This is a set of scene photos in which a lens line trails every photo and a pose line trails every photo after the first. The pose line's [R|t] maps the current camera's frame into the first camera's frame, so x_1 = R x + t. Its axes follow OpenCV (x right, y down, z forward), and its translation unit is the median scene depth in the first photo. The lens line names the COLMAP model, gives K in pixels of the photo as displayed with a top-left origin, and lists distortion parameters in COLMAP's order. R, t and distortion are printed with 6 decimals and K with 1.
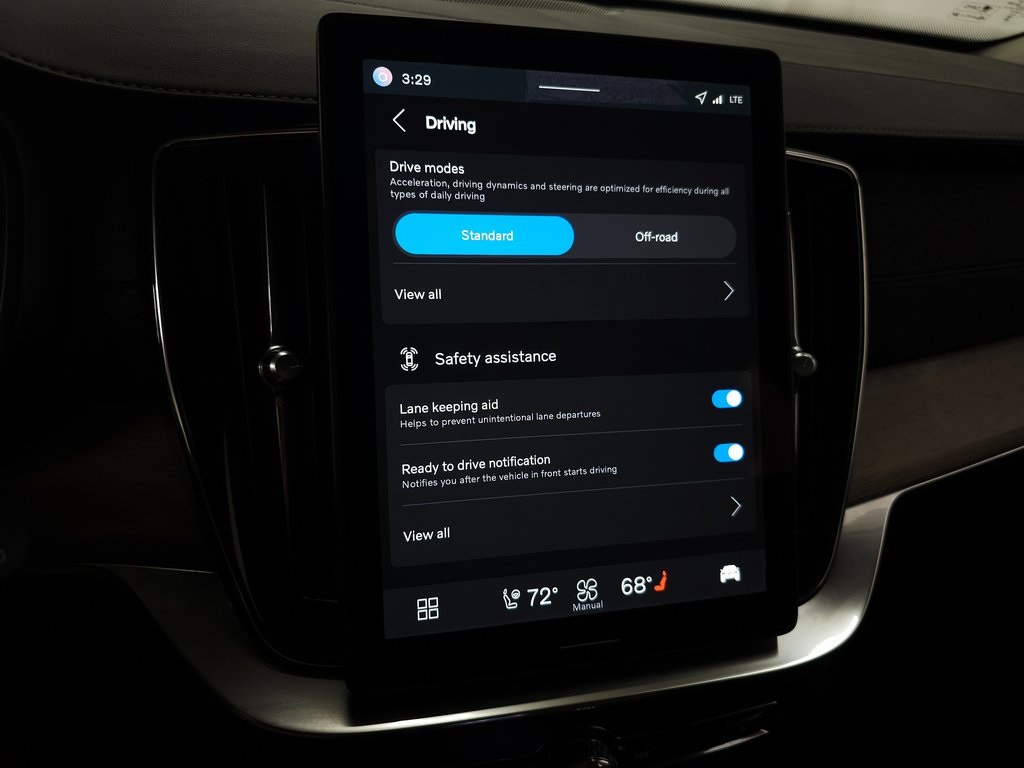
lens RADIAL K [[696.6, 0, 507.1], [0, 696.6, 383.4], [0, 0, 1]] dist [-0.000995, -0.003189]
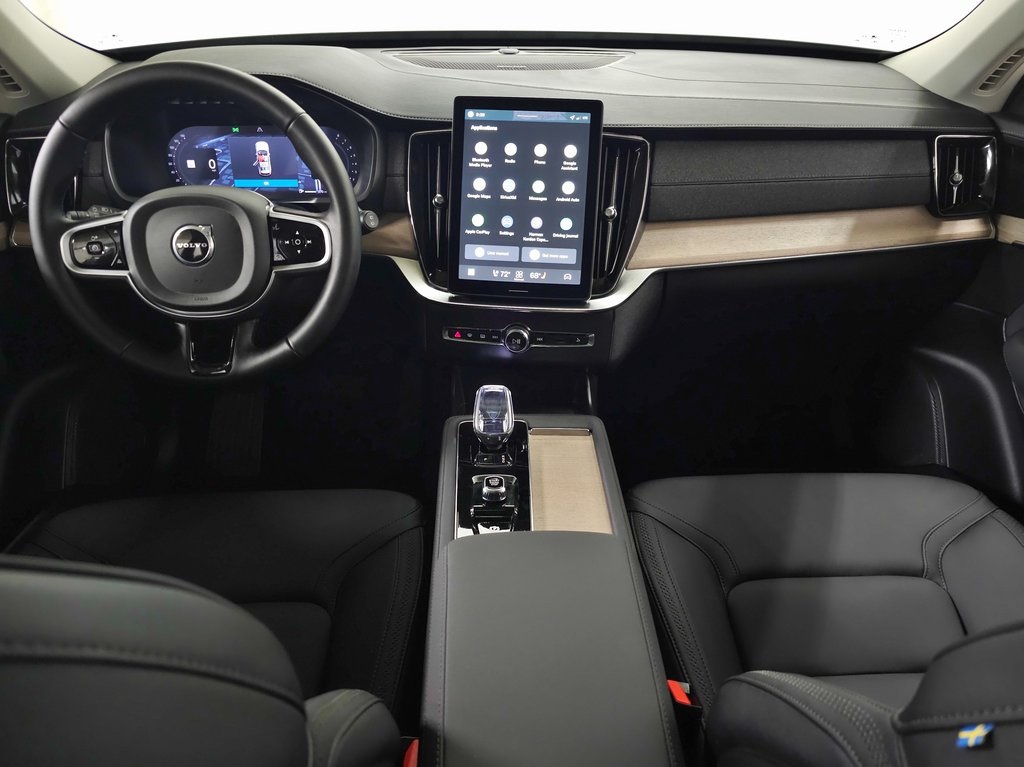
lens RADIAL K [[663.9, 0, 511.7], [0, 663.9, 390.5], [0, 0, 1]] dist [0.043234, -0.043289]
pose [[0.946913, 0.115598, -0.299988, 1.053707], [-0.091954, 0.991520, 0.091825, 0.539555], [0.308059, -0.059365, 0.949513, -1.960909]]
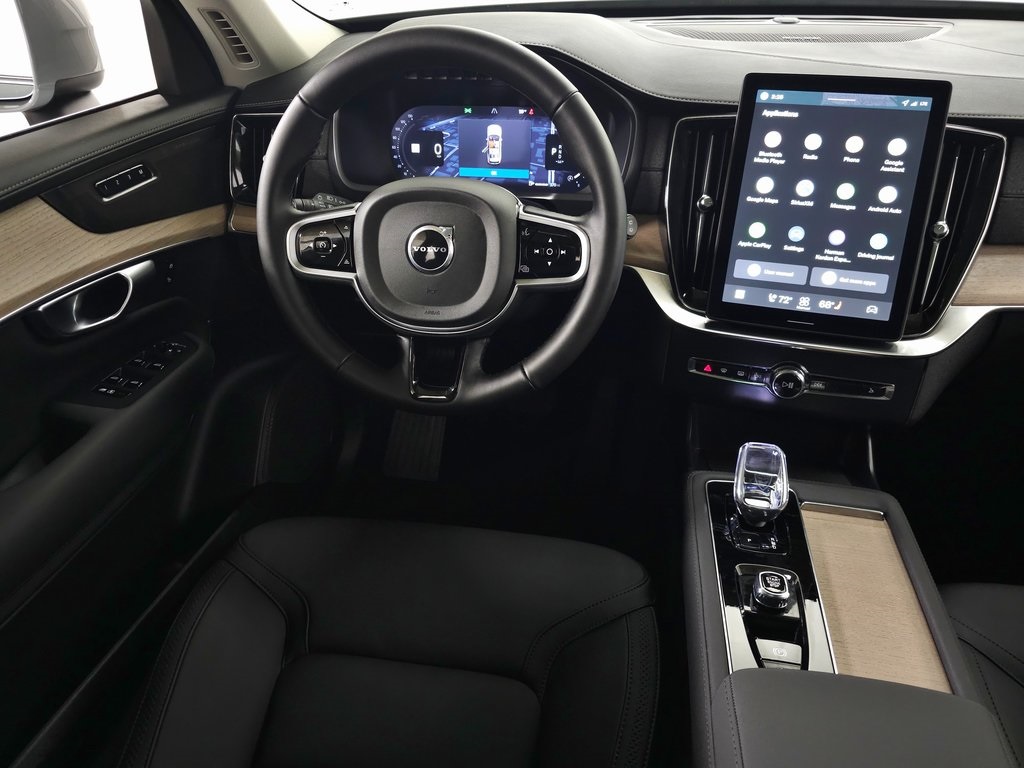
lens RADIAL K [[669.3, 0, 522.6], [0, 669.3, 385.5], [0, 0, 1]] dist [0.060368, -0.074618]
pose [[0.858049, 0.209656, -0.468824, 0.441948], [-0.167828, 0.977227, 0.129850, 0.436671], [0.485372, -0.032736, 0.873695, -1.640985]]
